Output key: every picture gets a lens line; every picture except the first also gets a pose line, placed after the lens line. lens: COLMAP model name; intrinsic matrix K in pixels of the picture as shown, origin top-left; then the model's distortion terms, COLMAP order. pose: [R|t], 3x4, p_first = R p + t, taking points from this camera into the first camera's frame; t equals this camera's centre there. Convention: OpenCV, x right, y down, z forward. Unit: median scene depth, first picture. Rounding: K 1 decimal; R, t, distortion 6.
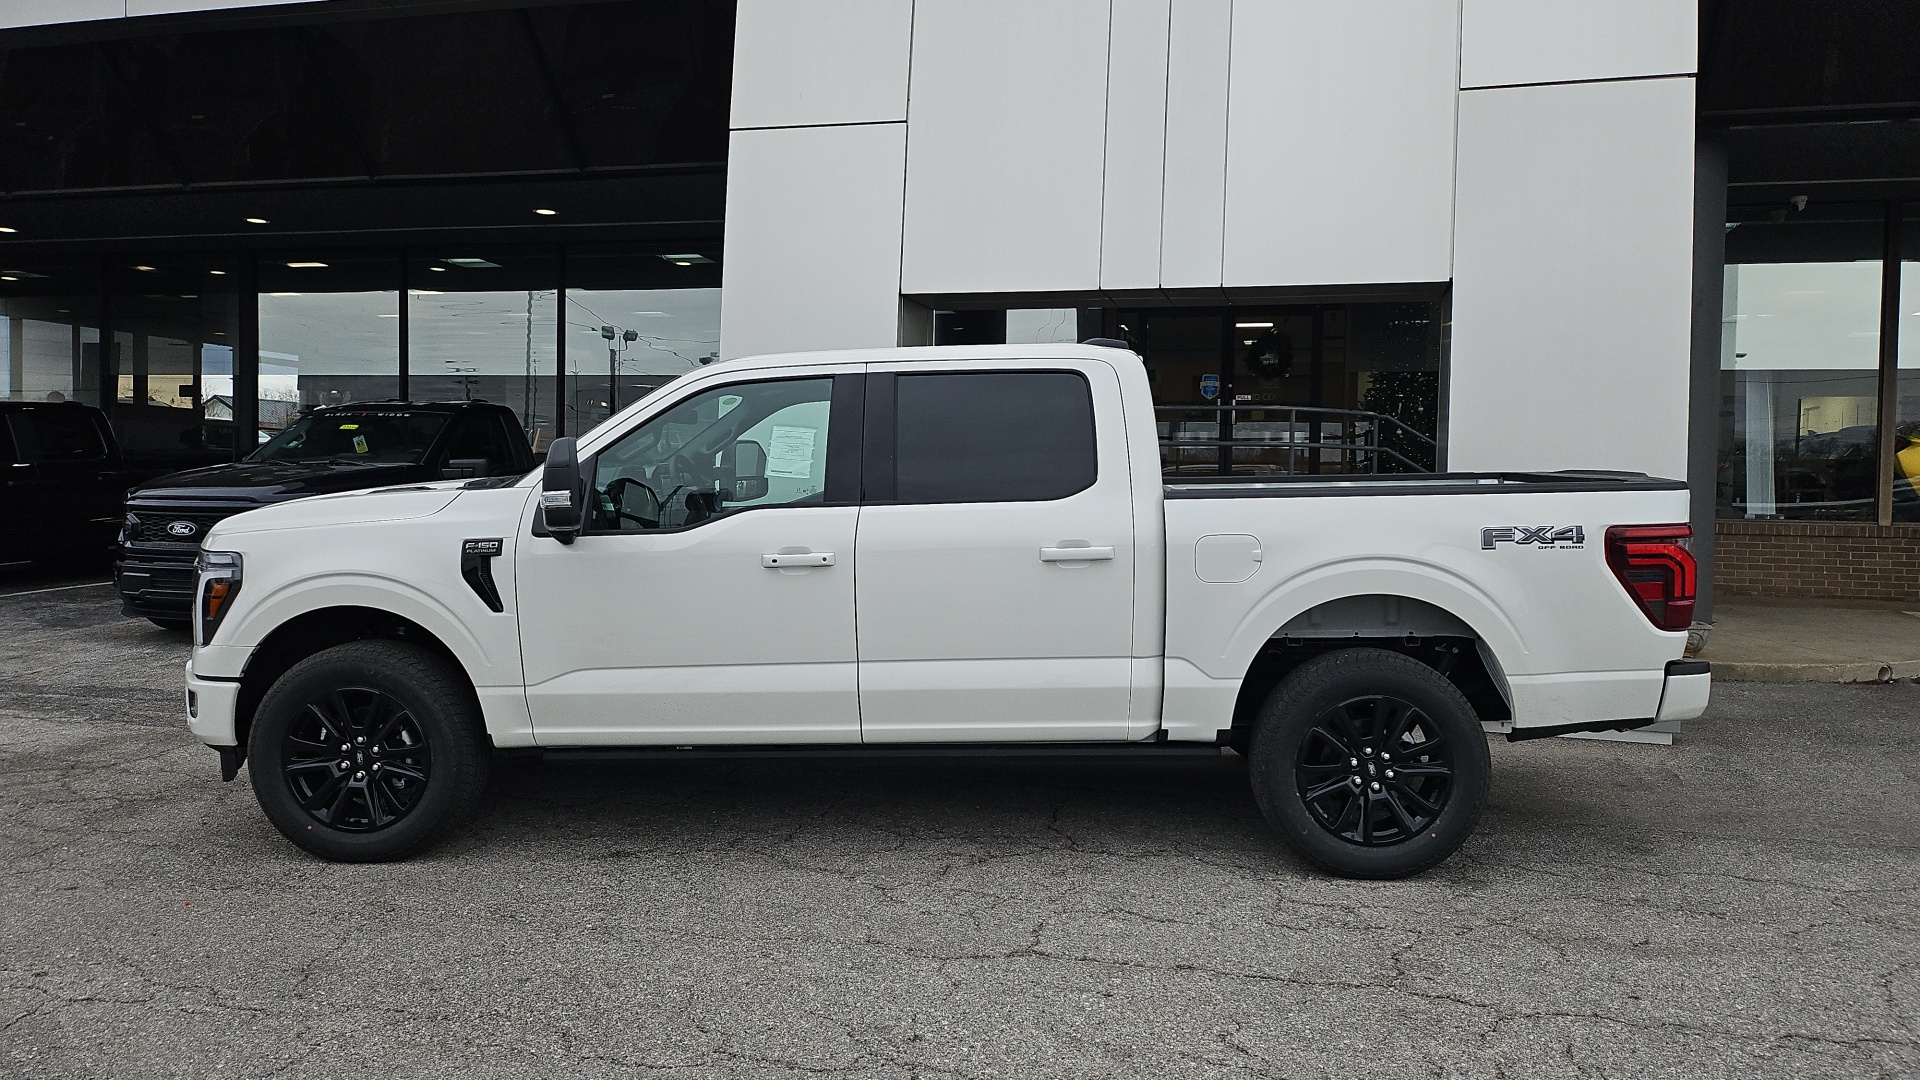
lens RADIAL K [[1346.0, 0, 960.0], [0, 1346.0, 540.0], [0, 0, 1]] dist [-0.004369, -0.003947]
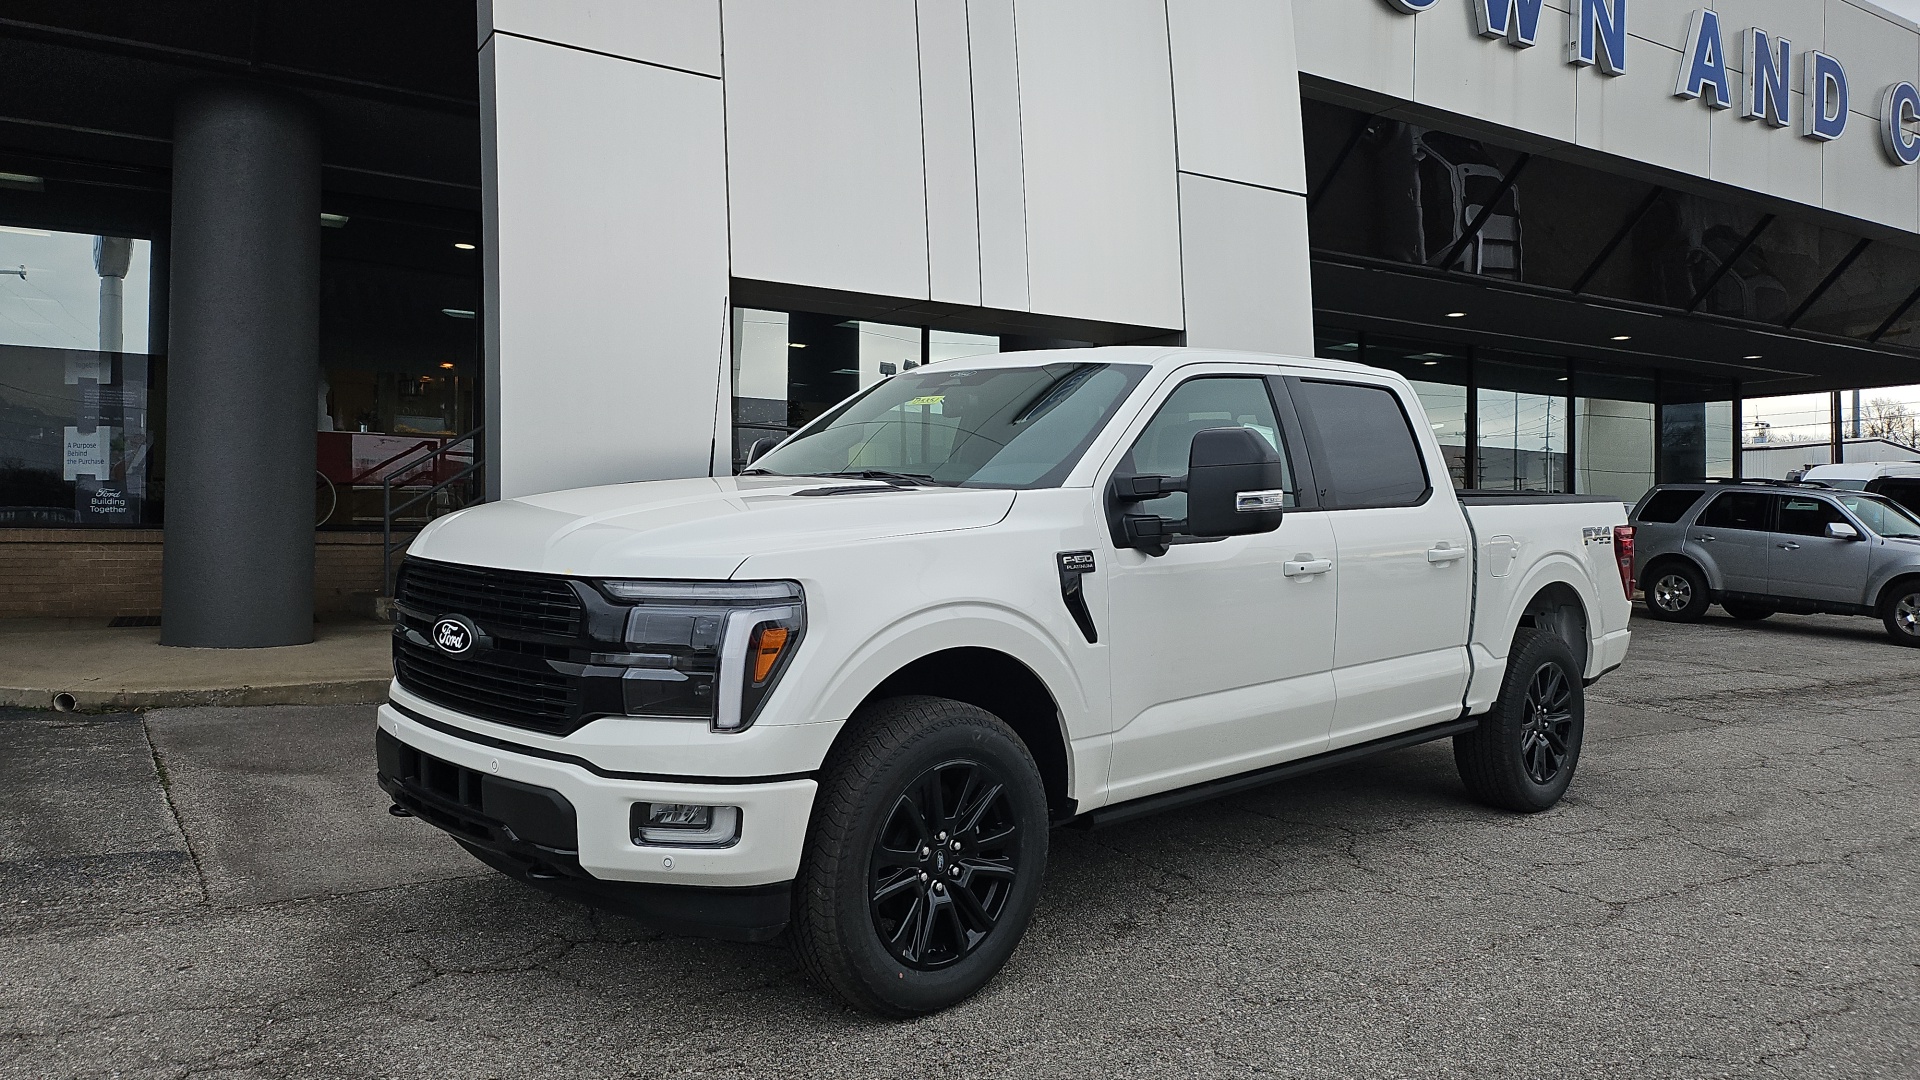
lens RADIAL K [[1367.9, 0, 960.0], [0, 1367.9, 540.0], [0, 0, 1]] dist [0.027111, -0.008451]
pose [[0.705895, -0.012104, 0.708213, -0.971058], [0.030948, 0.999426, -0.013765, 0.001423], [-0.707640, 0.031634, 0.705865, 0.481661]]
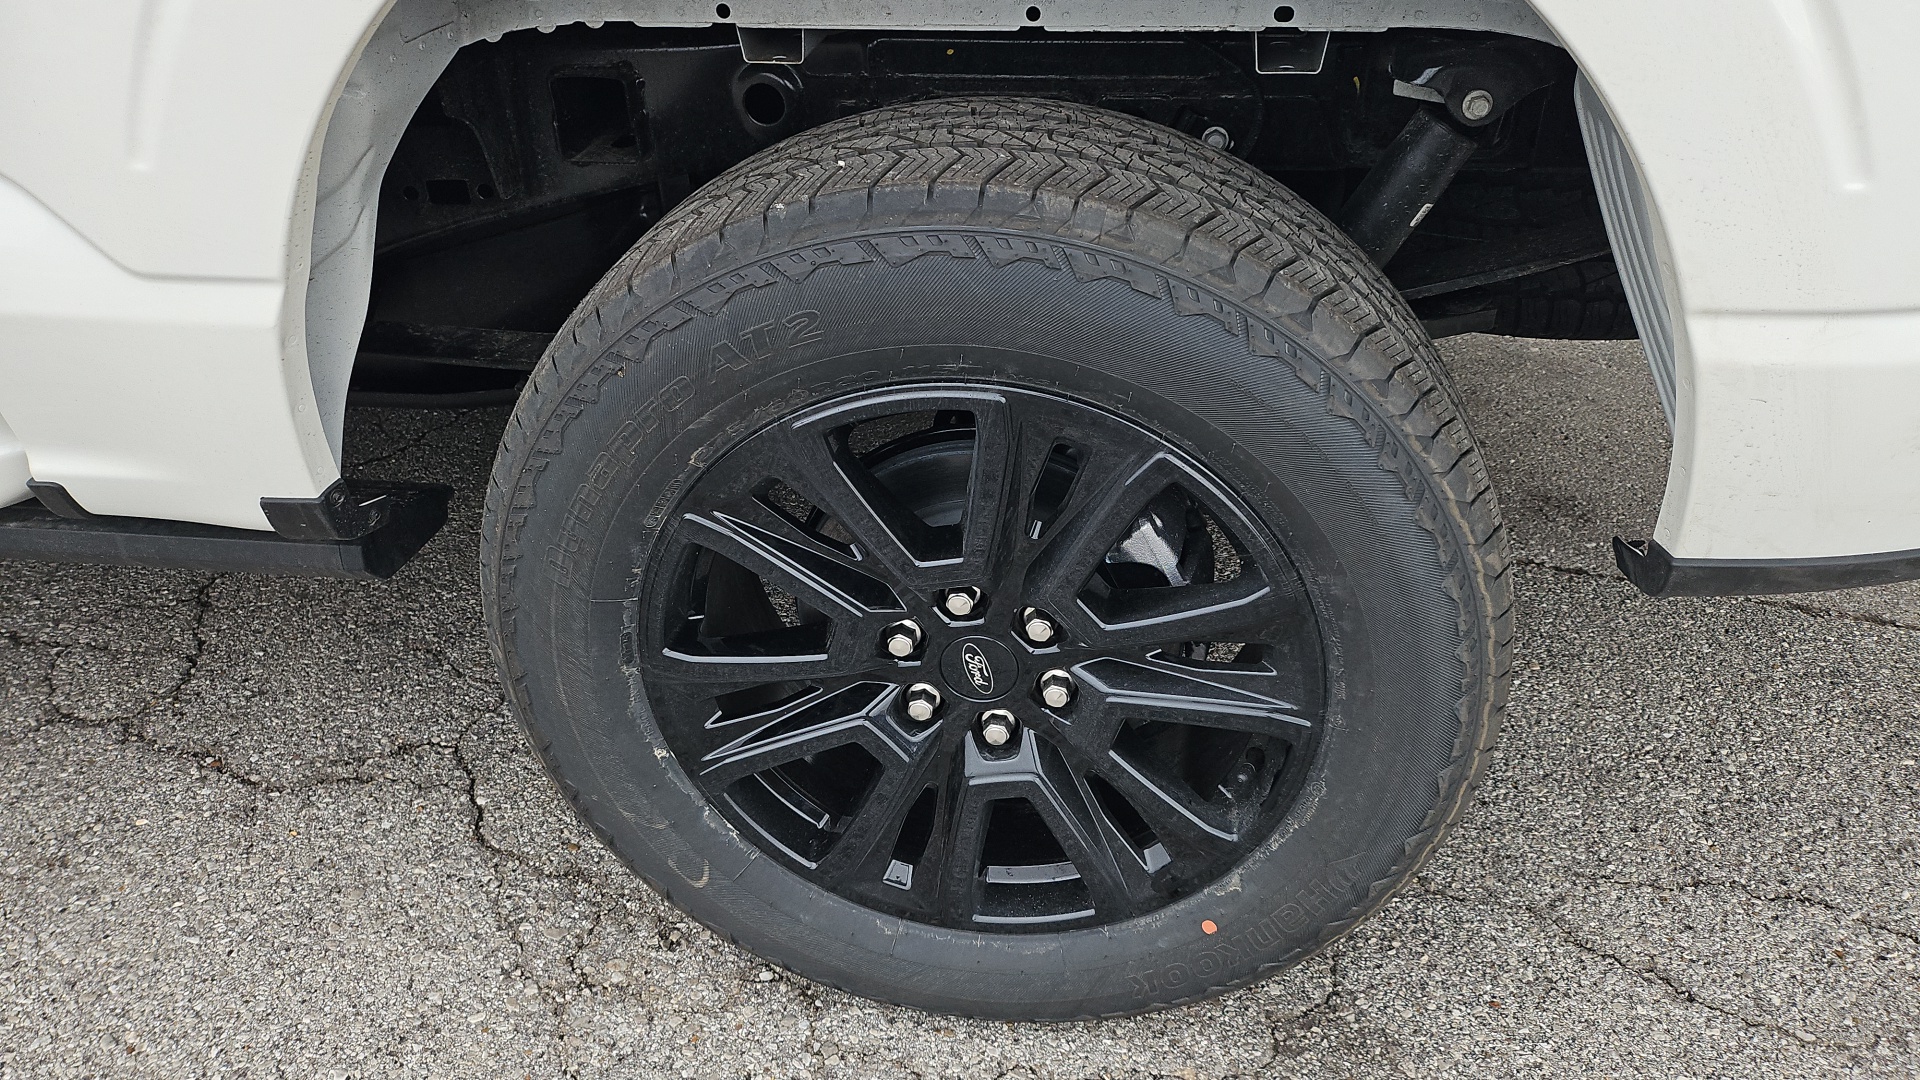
lens RADIAL K [[1324.7, 0, 985.5], [0, 1324.7, 543.4], [0, 0, 1]] dist [0.000111, -0.001066]
pose [[0.998054, 0.028669, -0.055370, 0.318894], [0.003032, 0.864660, 0.502348, 0.039642], [0.062278, -0.501538, 0.862891, 0.816956]]
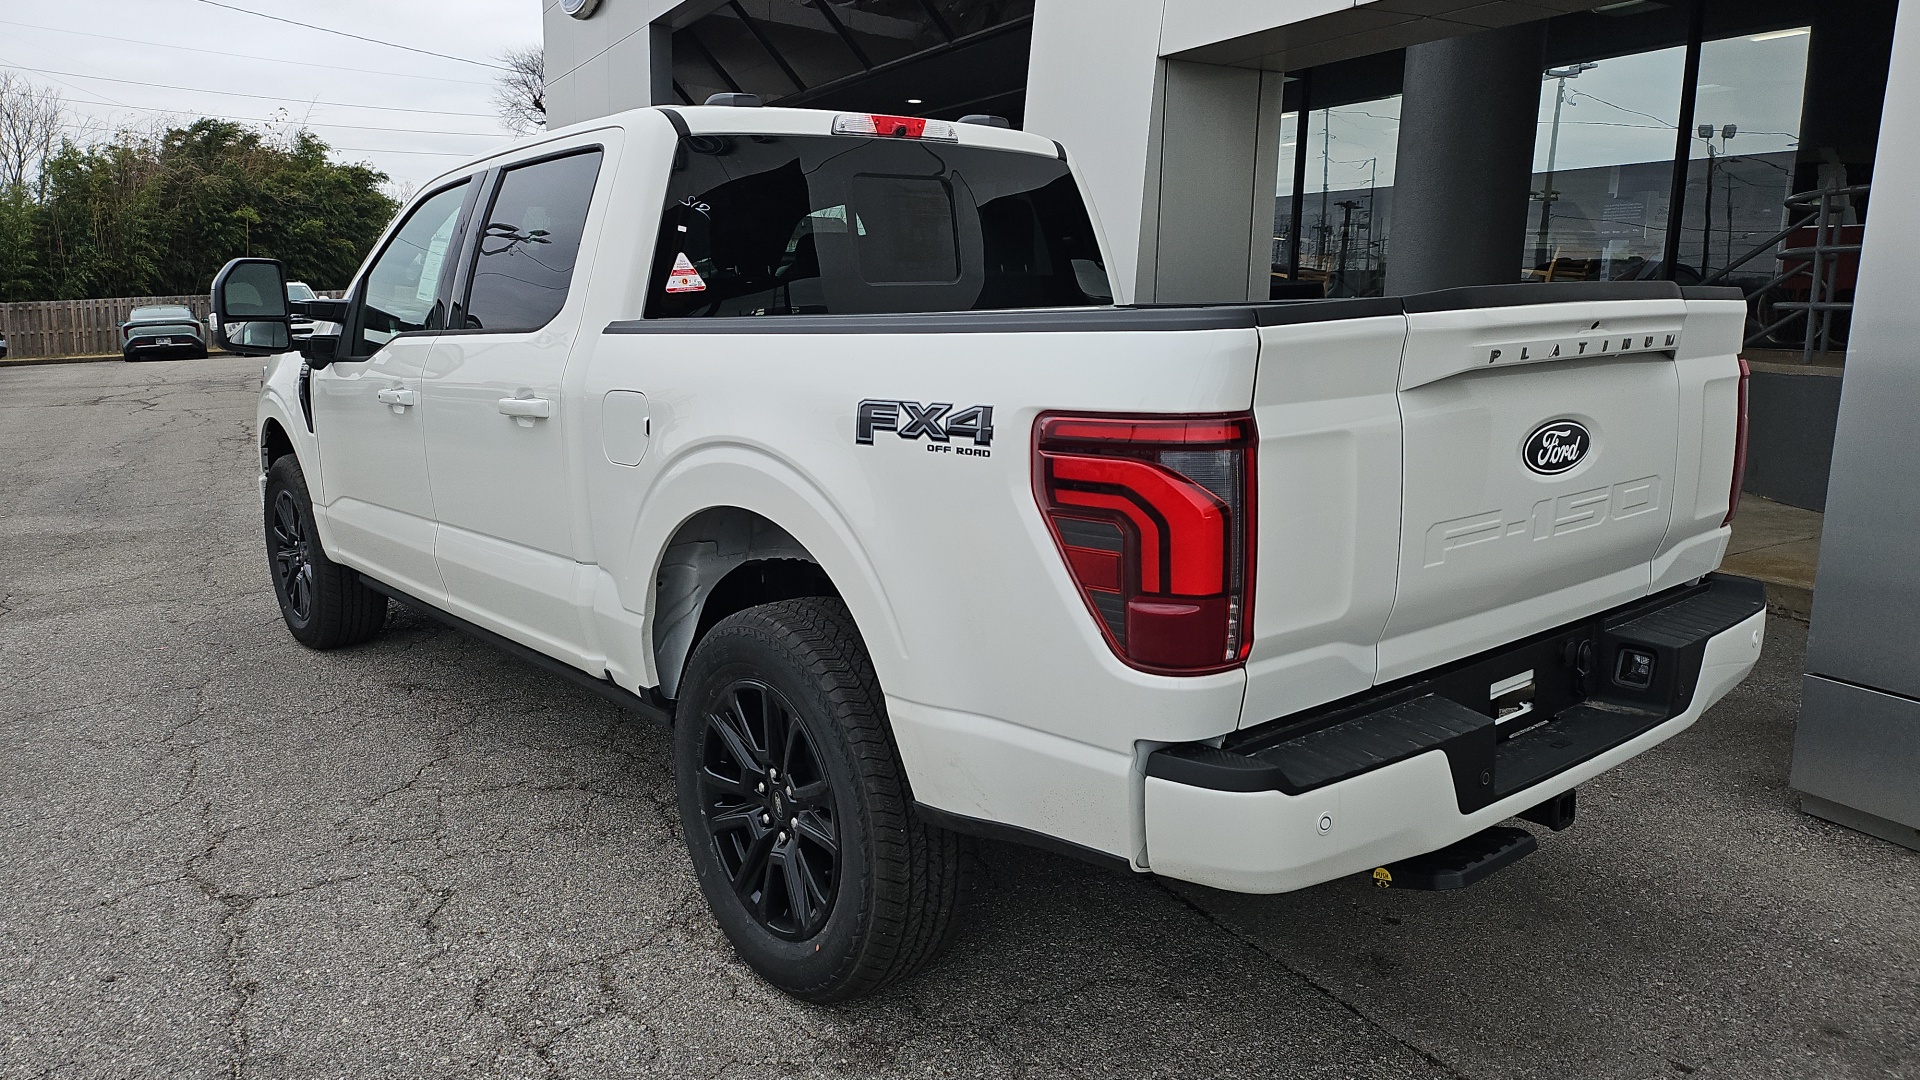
lens RADIAL K [[1346.0, 0, 960.0], [0, 1346.0, 540.0], [0, 0, 1]] dist [-0.004369, -0.003947]
pose [[0.691628, 0.124094, -0.711513, 0.761417], [-0.030171, 0.989233, 0.143203, -0.029757], [0.721623, -0.077576, 0.687926, 0.662211]]
